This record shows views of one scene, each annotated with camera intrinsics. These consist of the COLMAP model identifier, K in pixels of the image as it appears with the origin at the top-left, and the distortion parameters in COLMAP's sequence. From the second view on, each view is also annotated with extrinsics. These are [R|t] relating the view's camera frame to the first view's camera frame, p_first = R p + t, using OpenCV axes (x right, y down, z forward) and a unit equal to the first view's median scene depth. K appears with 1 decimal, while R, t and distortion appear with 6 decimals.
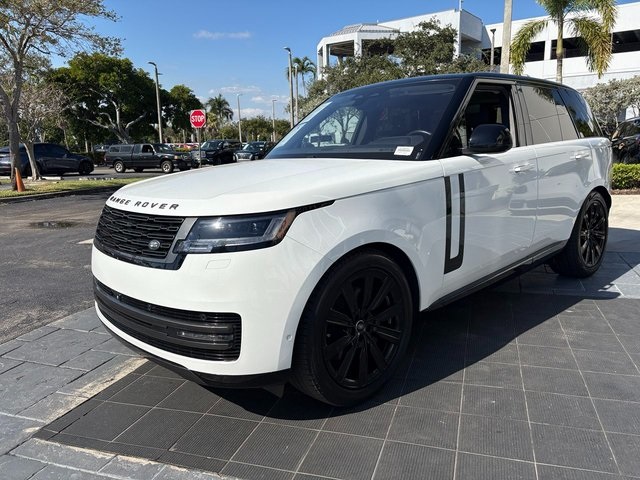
lens RADIAL K [[479.6, 0, 321.3], [0, 479.6, 239.4], [0, 0, 1]] dist [0.059619, -0.067050]
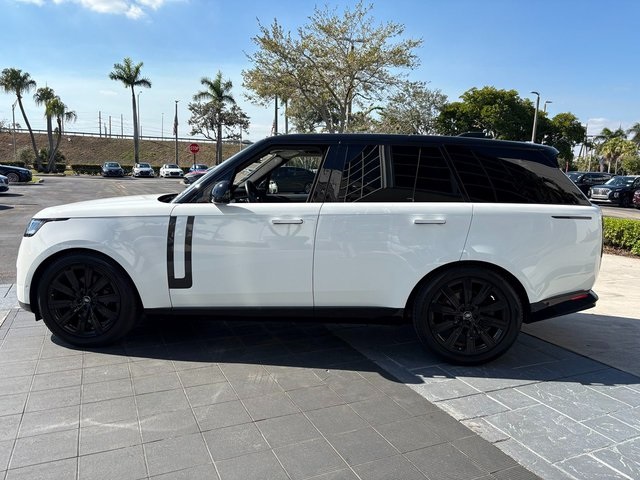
lens RADIAL K [[484.9, 0, 320.3], [0, 484.9, 239.4], [0, 0, 1]] dist [0.058137, -0.073790]
pose [[0.680022, 0.153171, -0.717014, 0.826890], [-0.190829, 0.981206, 0.028625, -0.099868], [0.707922, 0.117362, 0.696471, 0.187183]]
